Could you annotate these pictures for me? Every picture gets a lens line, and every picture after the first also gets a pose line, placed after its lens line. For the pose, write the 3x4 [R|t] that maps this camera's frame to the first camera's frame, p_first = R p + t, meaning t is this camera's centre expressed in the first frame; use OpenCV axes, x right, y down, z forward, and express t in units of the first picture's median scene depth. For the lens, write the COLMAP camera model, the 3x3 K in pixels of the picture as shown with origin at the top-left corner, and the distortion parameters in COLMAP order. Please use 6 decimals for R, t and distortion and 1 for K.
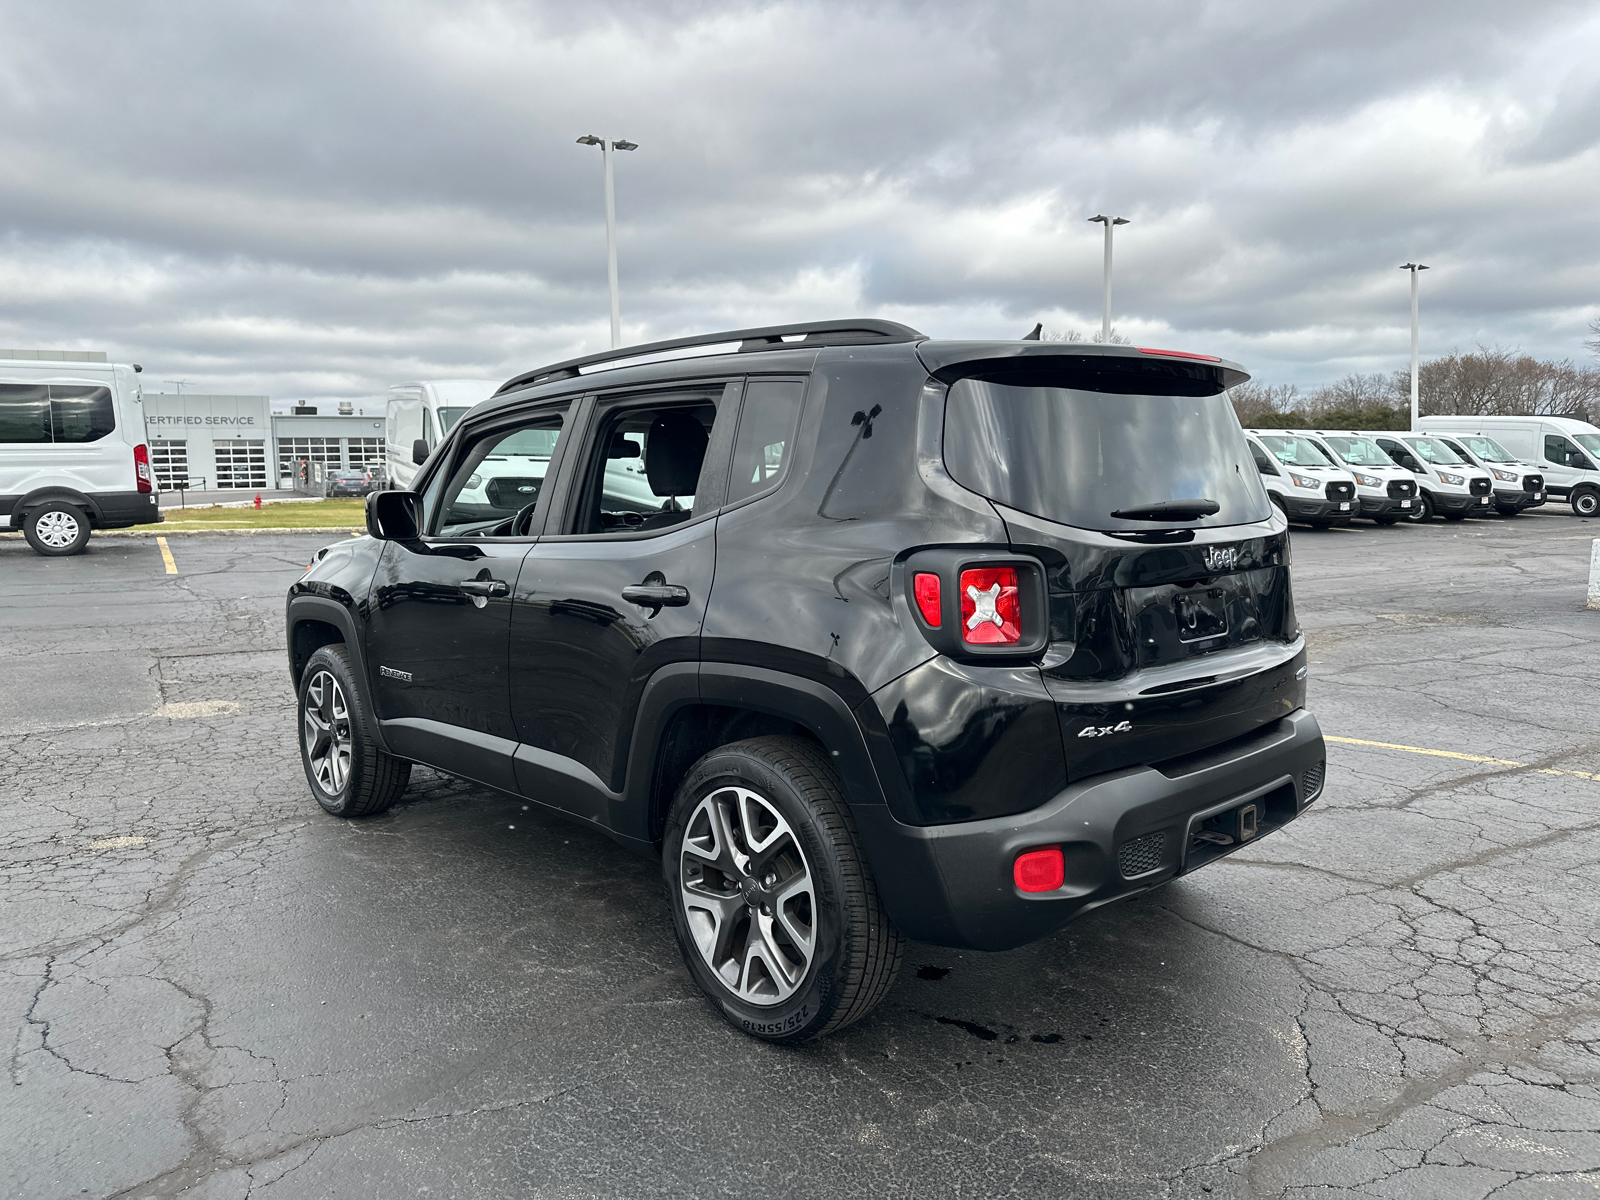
lens RADIAL K [[1120.8, 0, 806.8], [0, 1120.8, 594.6], [0, 0, 1]] dist [0.027979, -0.019866]
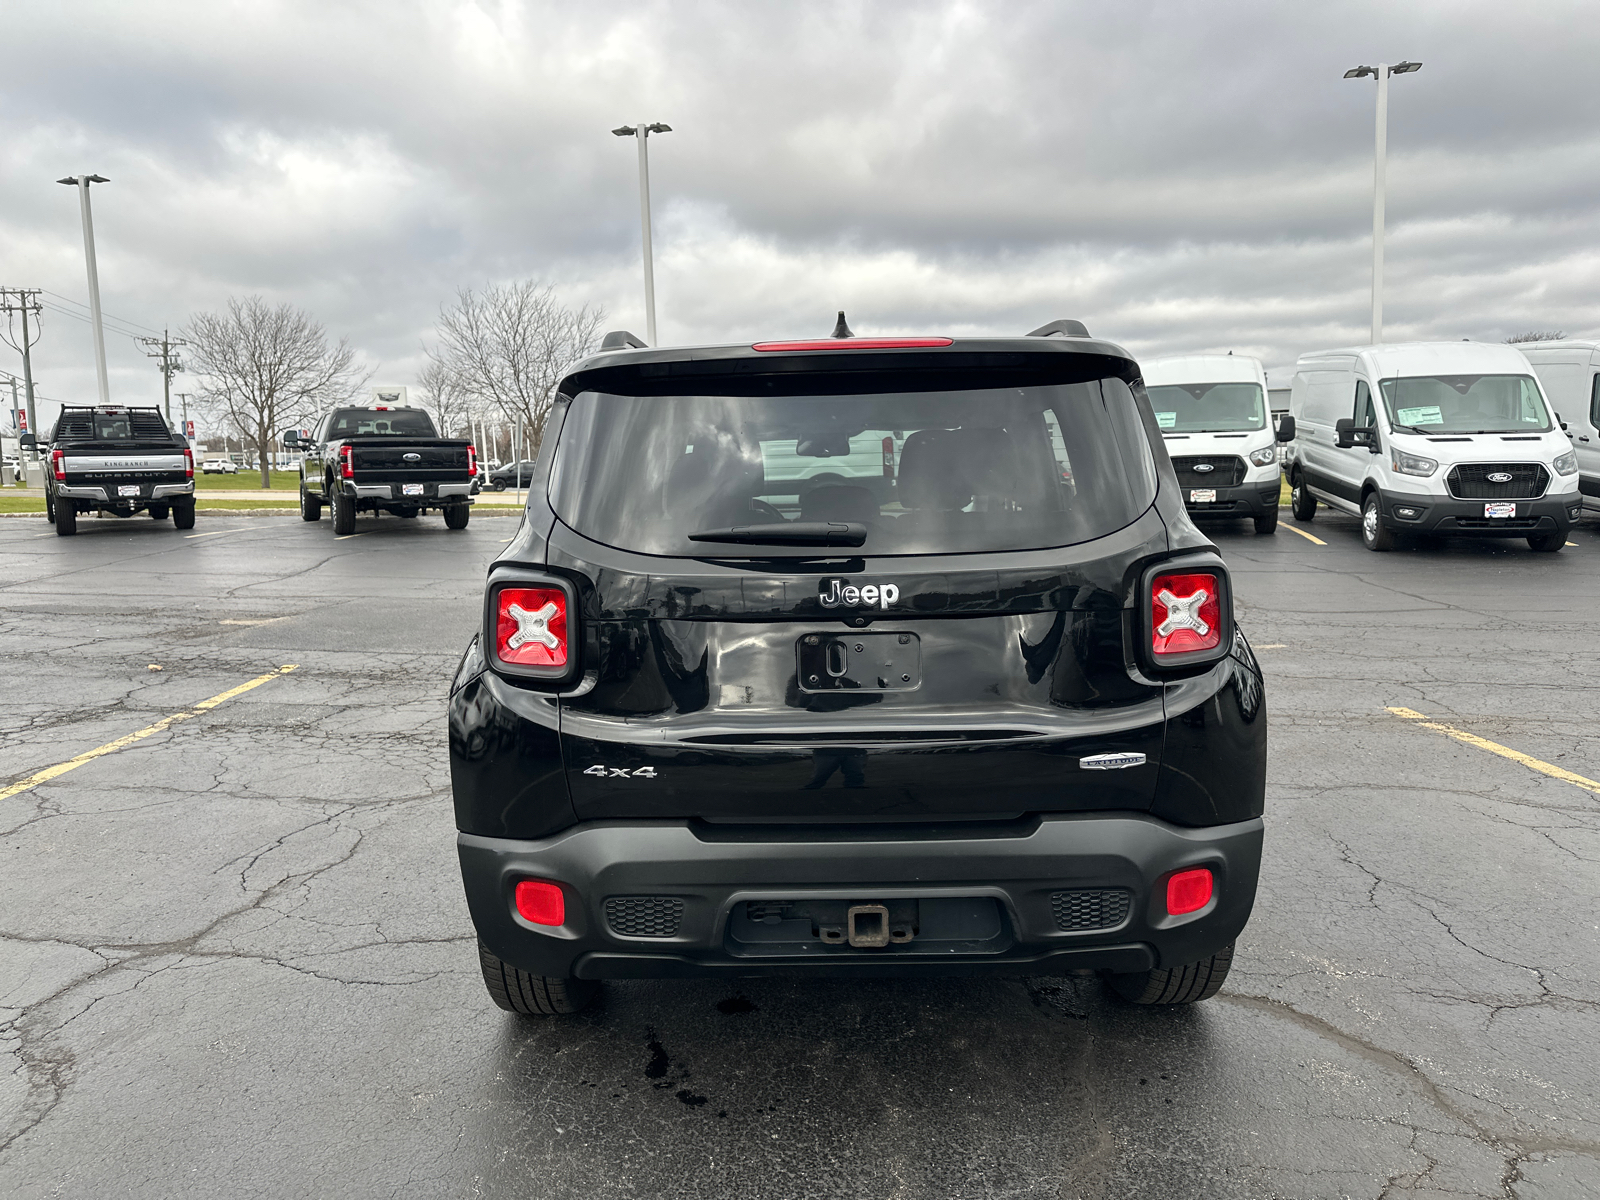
lens RADIAL K [[1120.9, 0, 795.3], [0, 1120.9, 598.4], [0, 0, 1]] dist [0.032430, -0.037019]
pose [[0.726006, 0.073719, -0.683726, 0.699134], [-0.056117, 0.997273, 0.047938, -0.051668], [0.685395, 0.003566, 0.728163, 0.304665]]
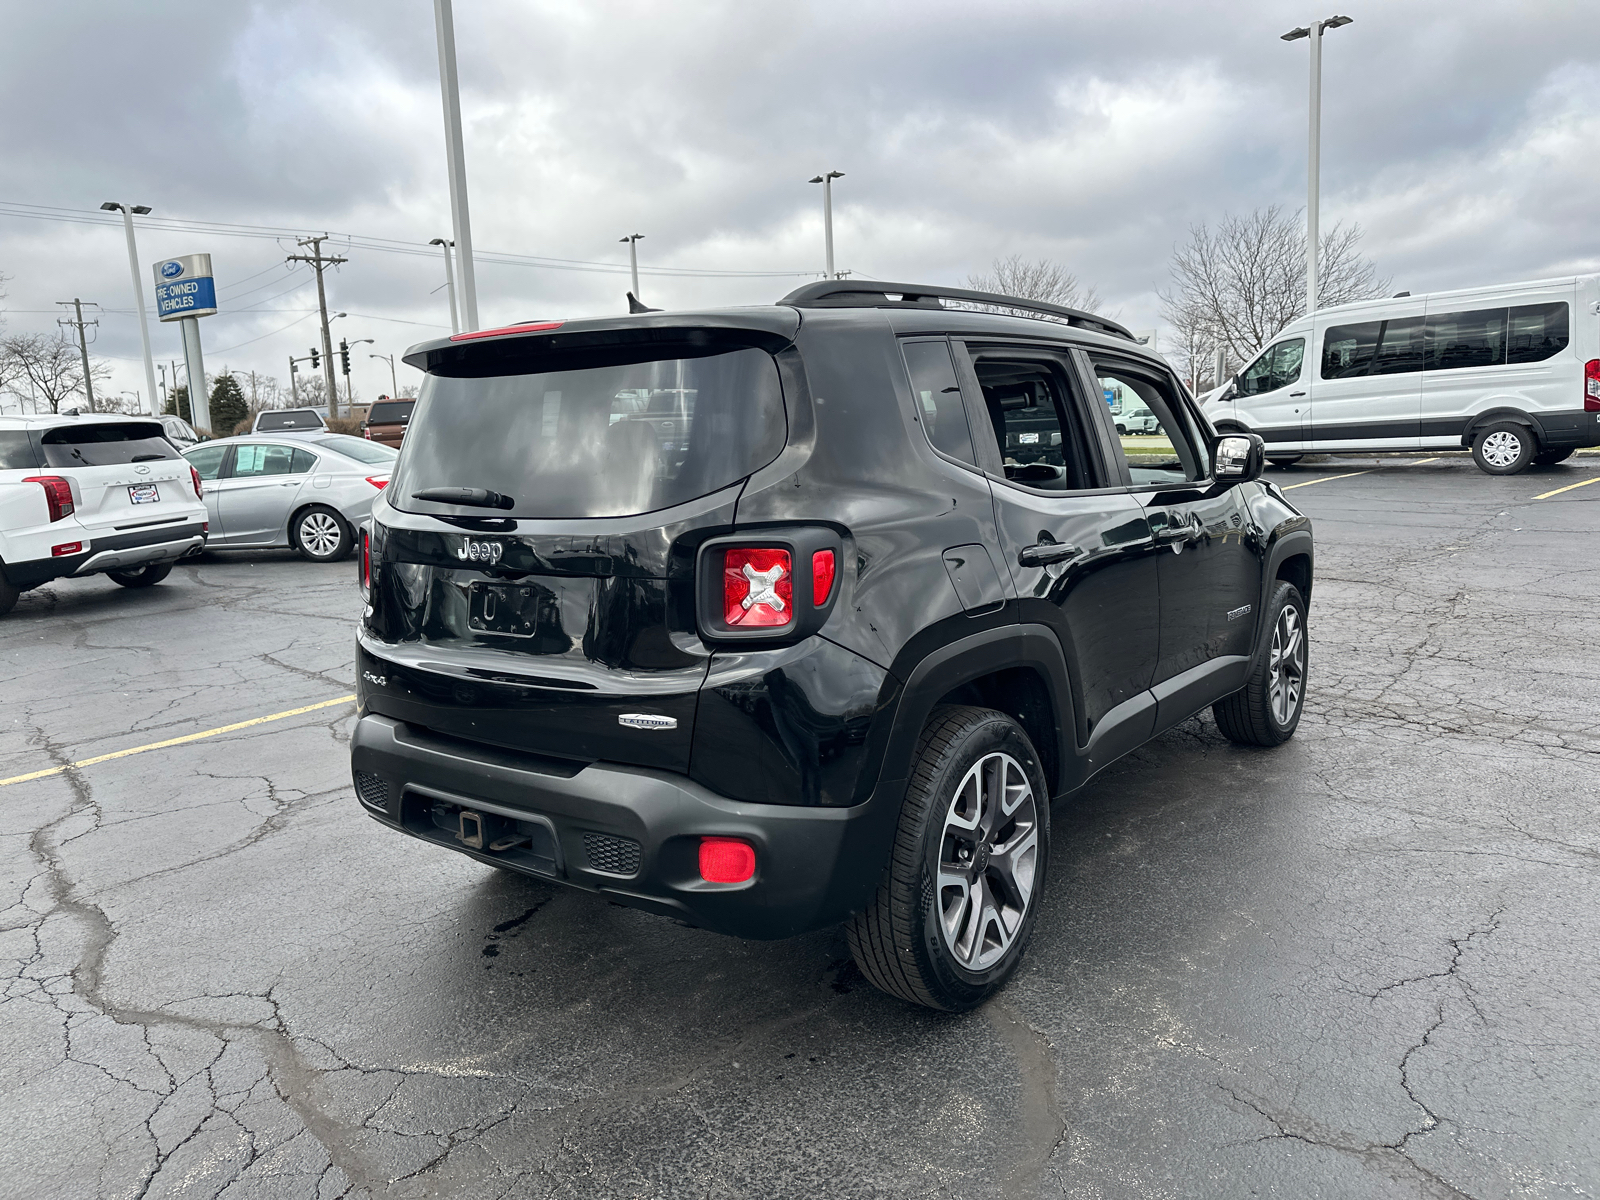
lens RADIAL K [[1120.8, 0, 806.8], [0, 1120.8, 594.6], [0, 0, 1]] dist [0.027979, -0.019866]
pose [[0.168976, 0.143148, -0.975170, 1.059898], [-0.062226, 0.988973, 0.134391, -0.109783], [0.983654, 0.037972, 0.176020, 0.875522]]
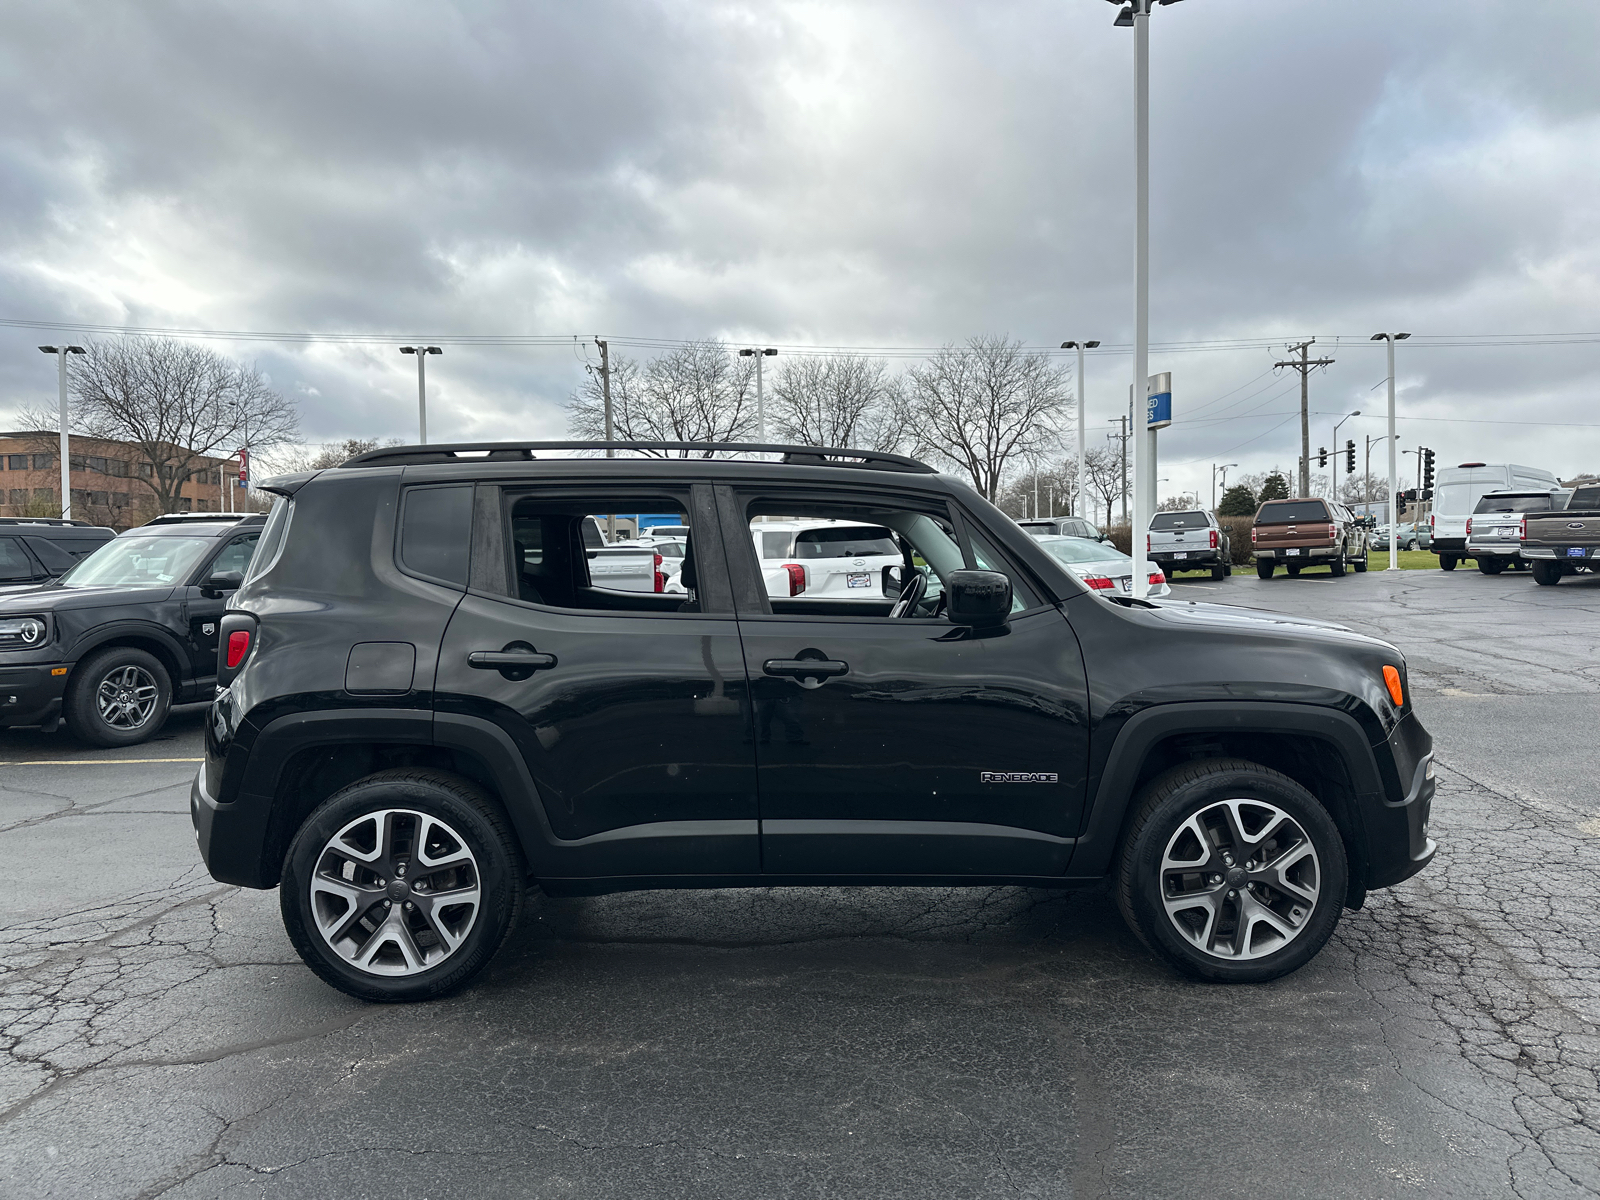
lens RADIAL K [[1120.8, 0, 806.8], [0, 1120.8, 594.6], [0, 0, 1]] dist [0.027979, -0.019866]
pose [[-0.653540, 0.043065, -0.755666, 0.849048], [-0.059357, 0.992389, 0.107890, -0.222963], [0.754561, 0.115364, -0.646010, 2.050139]]
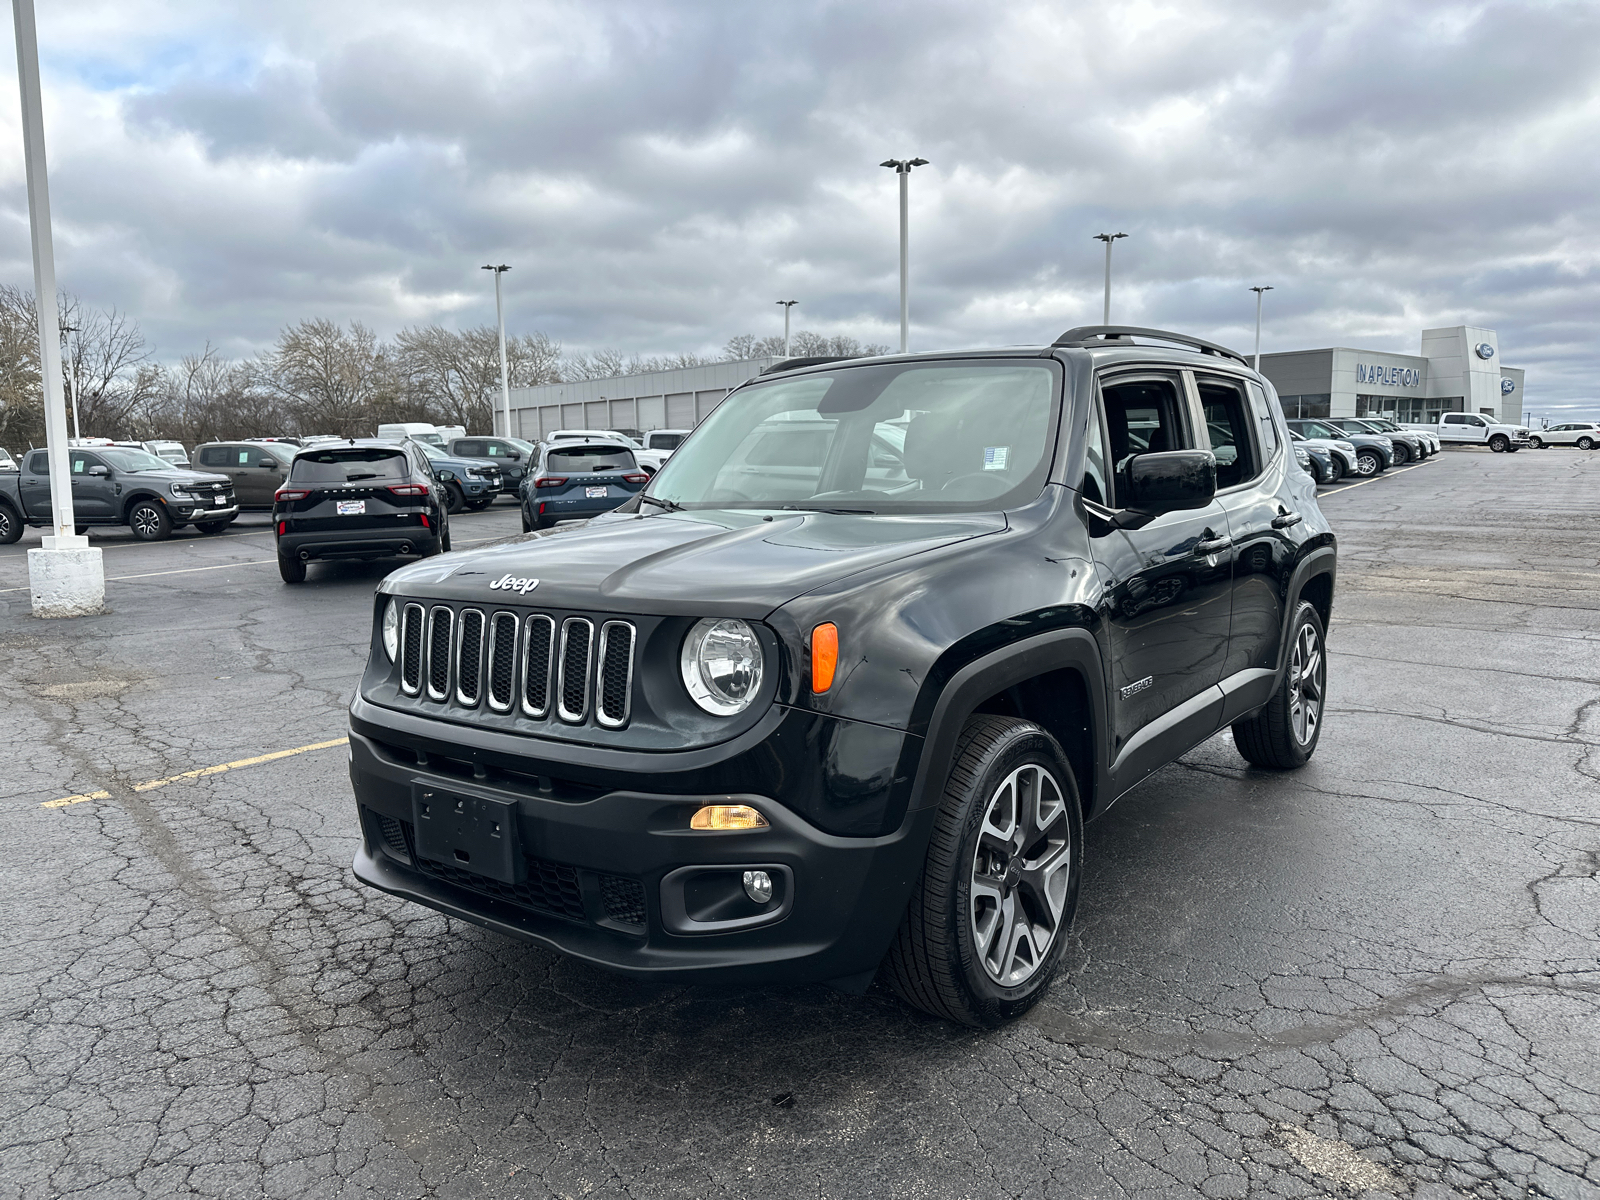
lens RADIAL K [[1120.8, 0, 806.8], [0, 1120.8, 594.6], [0, 0, 1]] dist [0.027979, -0.019866]
pose [[-0.167168, -0.097317, 0.981114, -1.291875], [0.125327, 0.984947, 0.119051, -0.135621], [-0.977930, 0.142862, -0.152455, 1.589164]]
